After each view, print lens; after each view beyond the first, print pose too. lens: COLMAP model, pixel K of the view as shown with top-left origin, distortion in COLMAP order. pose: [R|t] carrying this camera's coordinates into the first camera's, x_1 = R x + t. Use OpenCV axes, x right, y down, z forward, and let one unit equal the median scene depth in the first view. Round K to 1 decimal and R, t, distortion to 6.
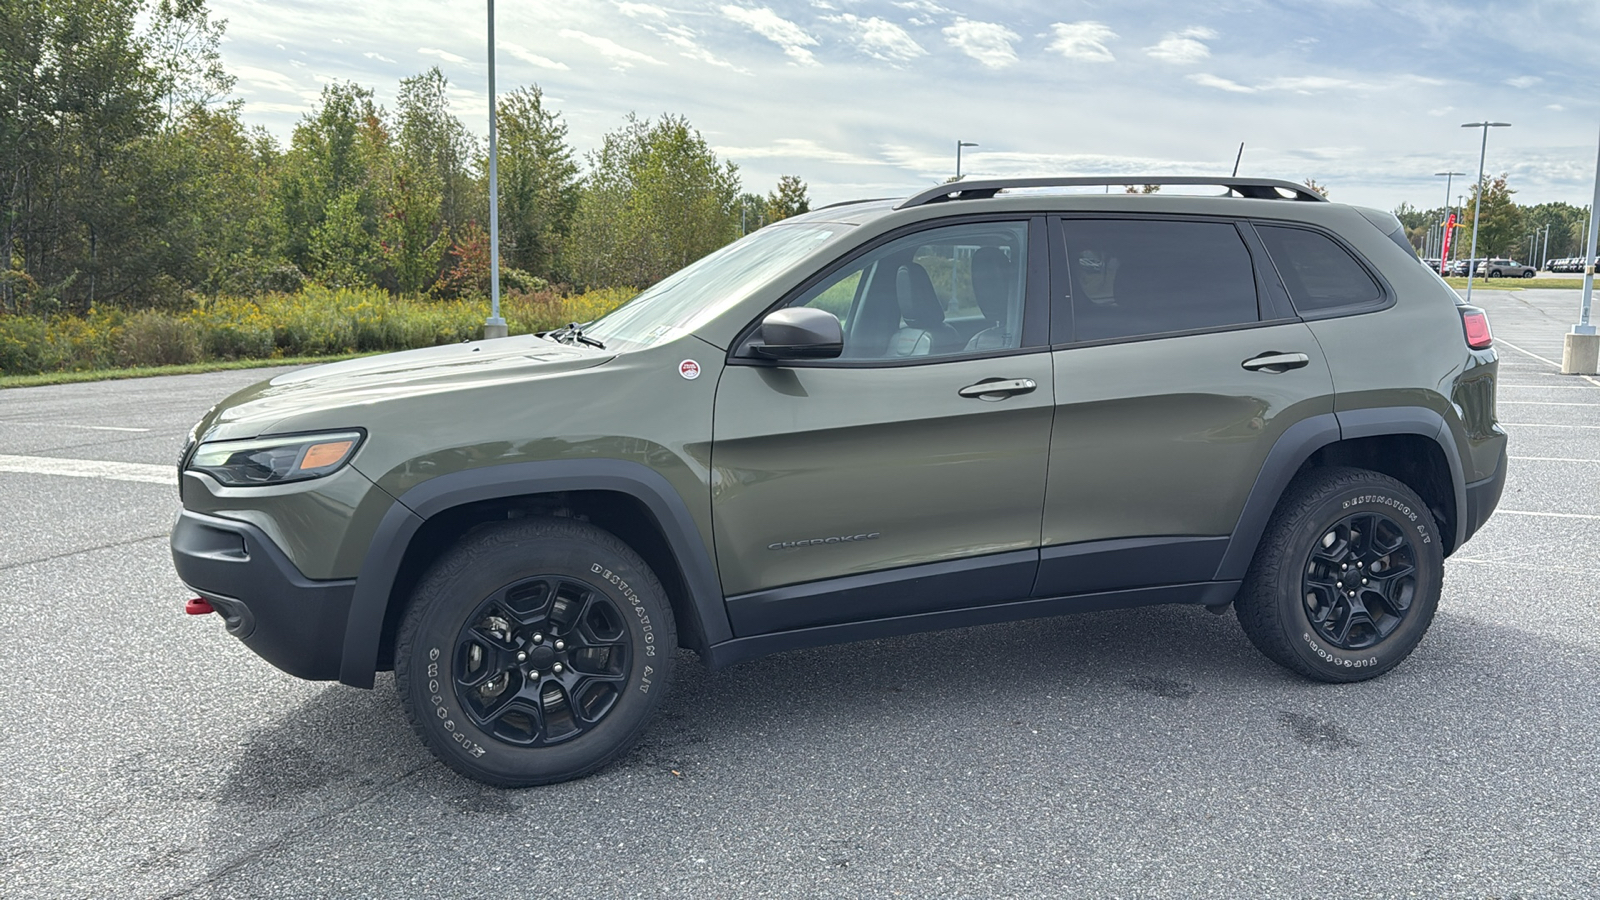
lens RADIAL K [[1288.3, 0, 805.4], [0, 1288.3, 447.9], [0, 0, 1]] dist [0.128505, -0.215362]
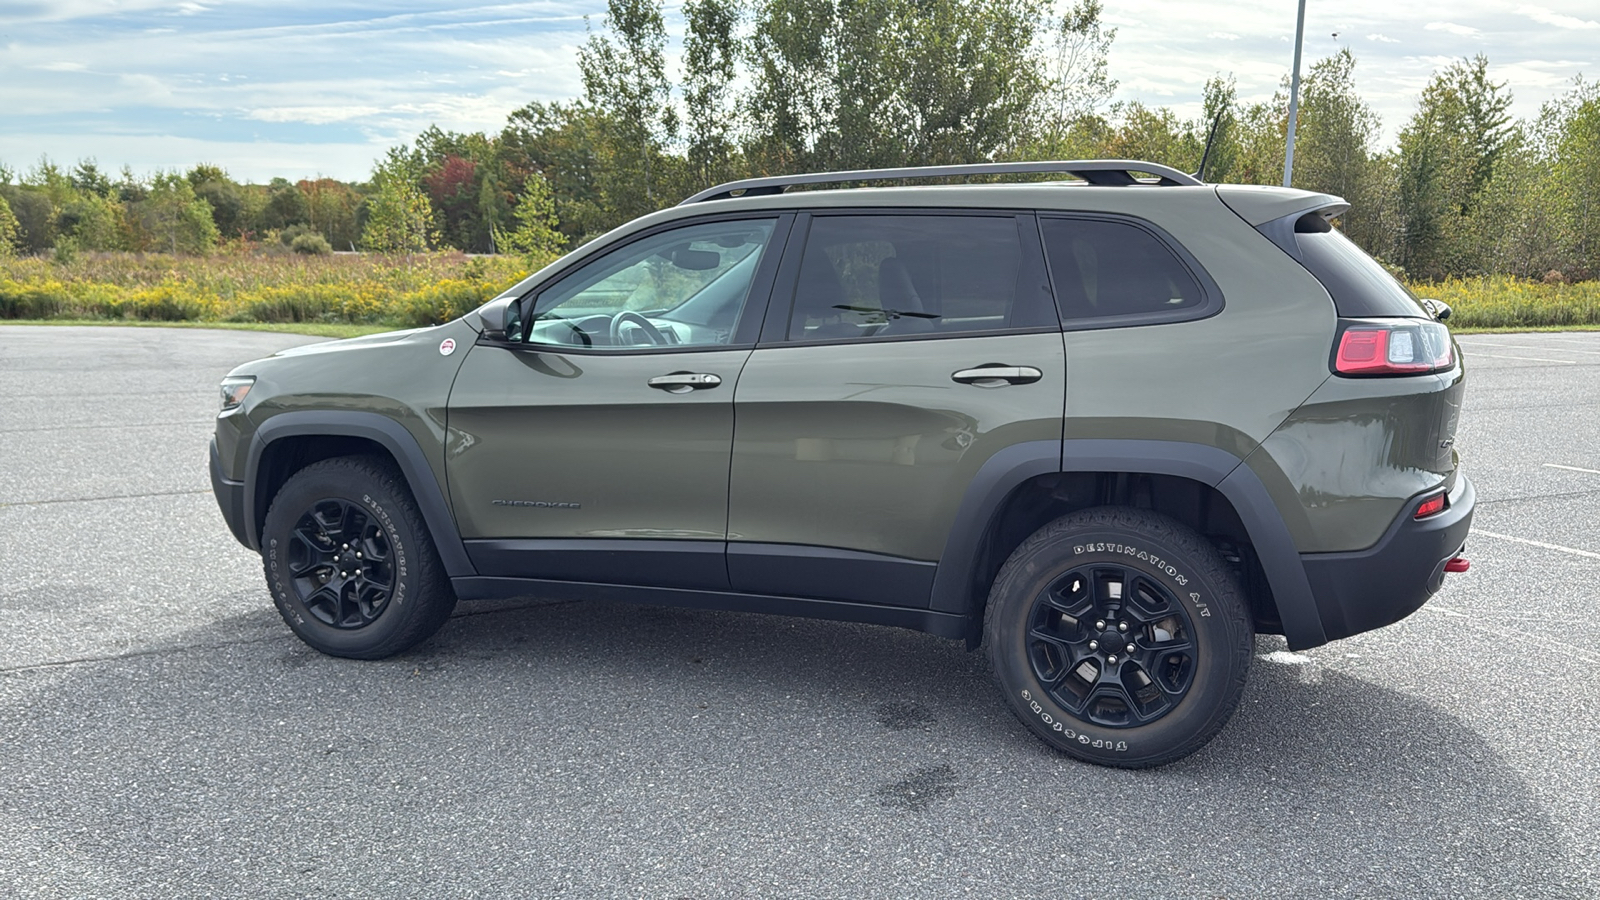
lens RADIAL K [[1289.1, 0, 852.9], [0, 1289.1, 451.9], [0, 0, 1]] dist [0.108082, -0.181321]
pose [[0.759761, 0.098958, -0.642628, 0.824484], [-0.090595, 0.994821, 0.046084, -0.044324], [0.643860, 0.023206, 0.764791, 0.263326]]
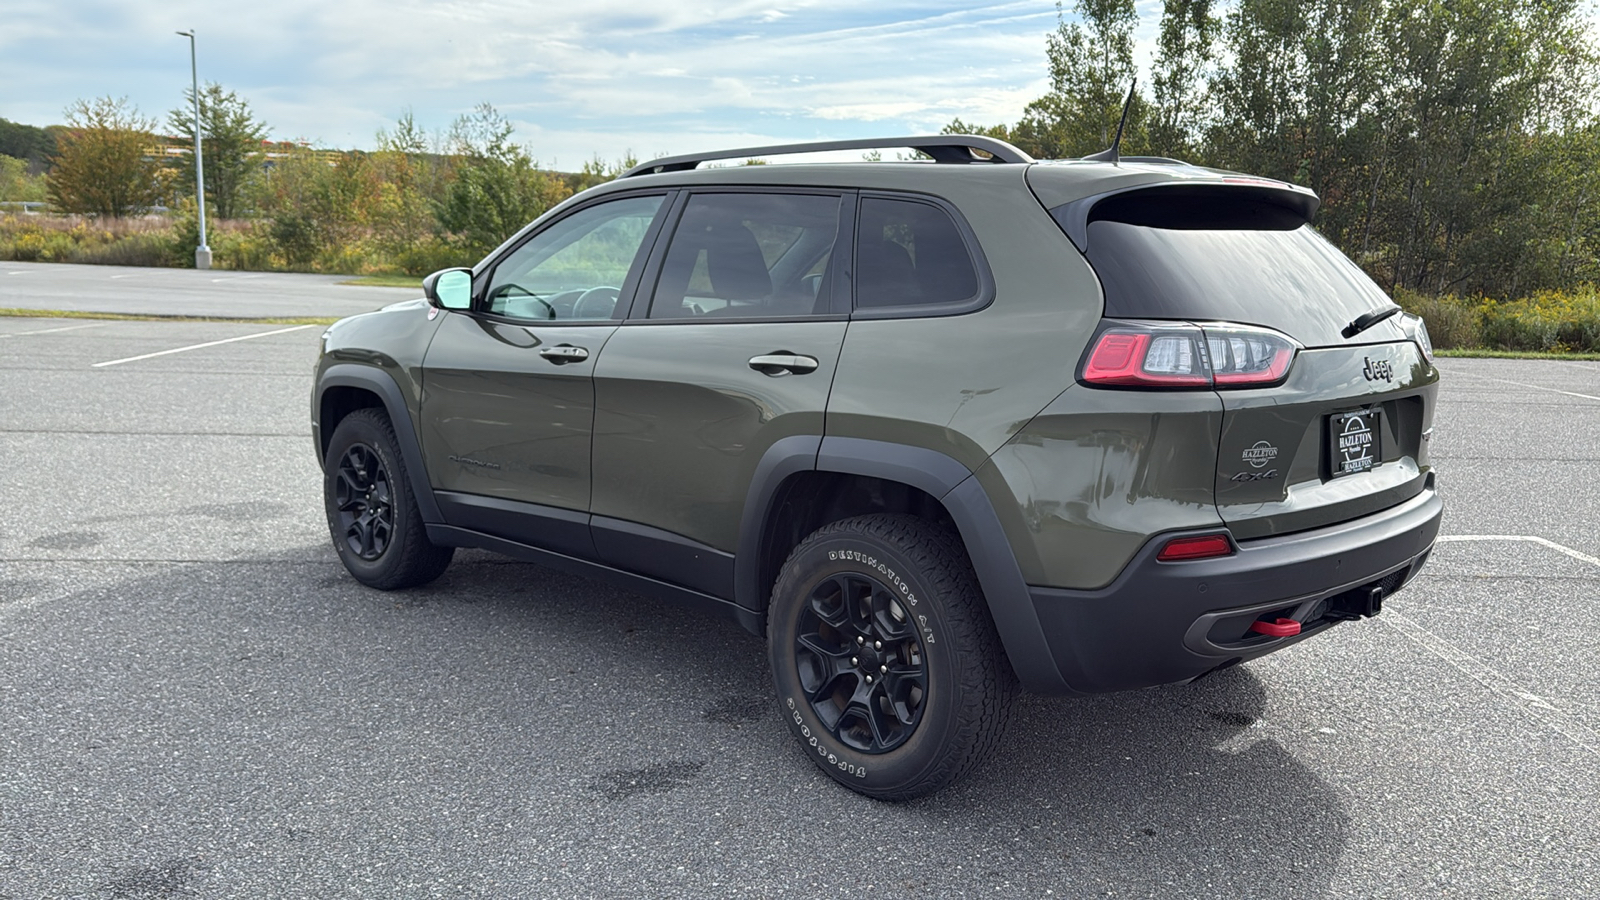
lens RADIAL K [[1292.6, 0, 850.5], [0, 1292.6, 466.8], [0, 0, 1]] dist [0.133881, -0.232389]
pose [[0.444370, 0.163850, -0.880732, 1.082193], [-0.144851, 0.983336, 0.109854, -0.094948], [0.884055, 0.078759, 0.460699, 0.640998]]
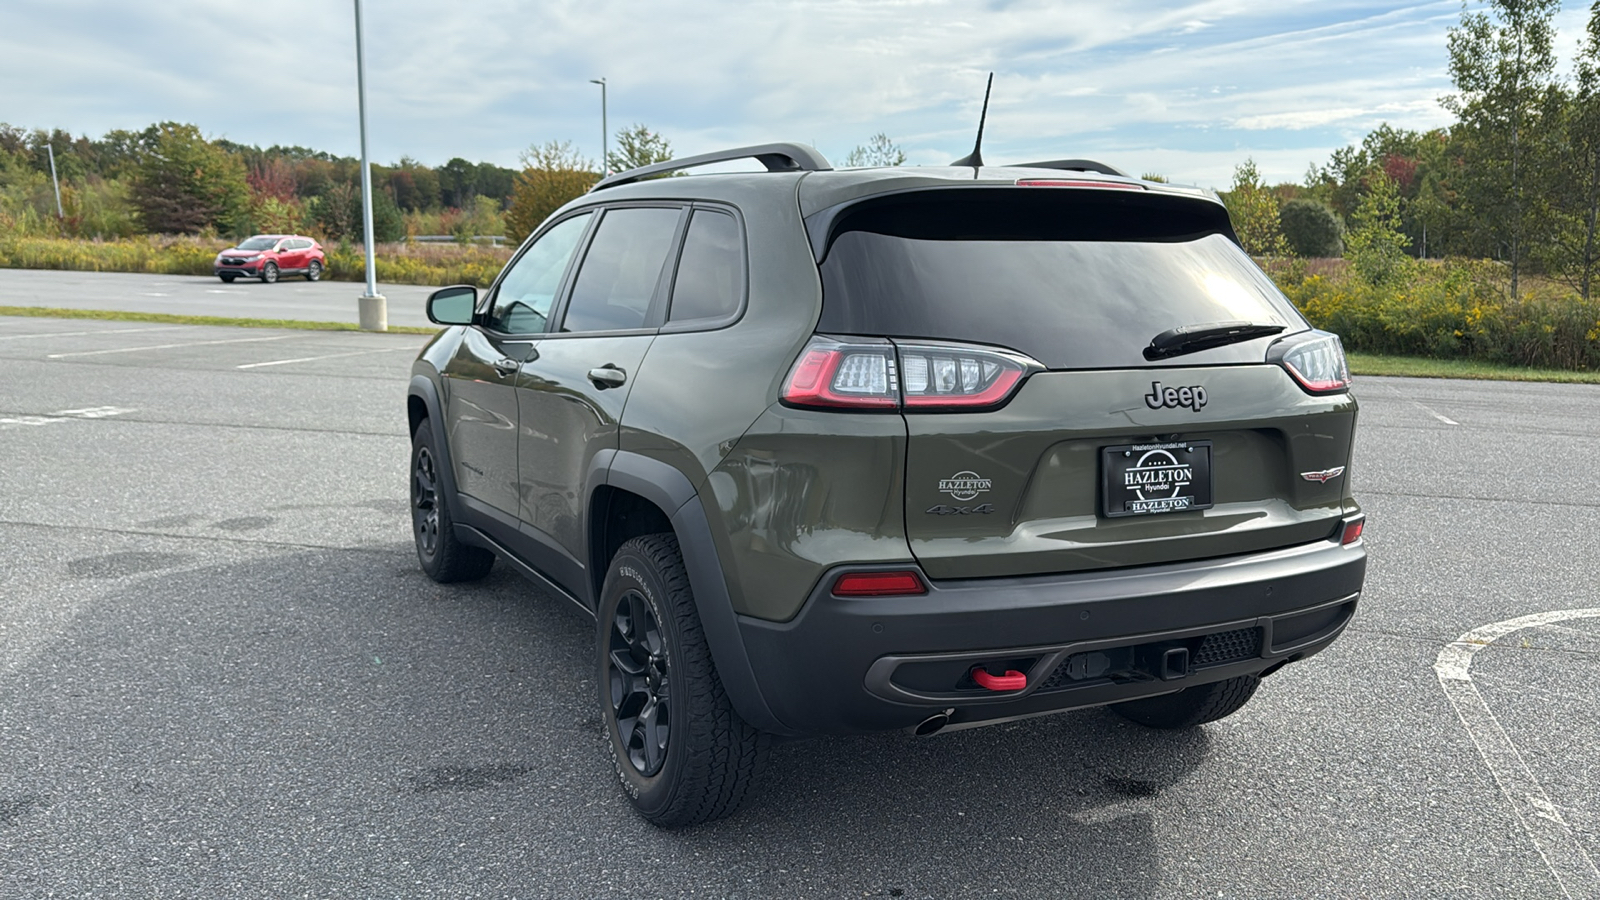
lens RADIAL K [[1298.5, 0, 825.2], [0, 1298.5, 487.0], [0, 0, 1]] dist [0.105835, -0.173332]
pose [[0.135800, 0.175040, -0.975151, 1.124179], [-0.146001, 0.977058, 0.155051, -0.119246], [0.979920, 0.121317, 0.158240, 0.816079]]
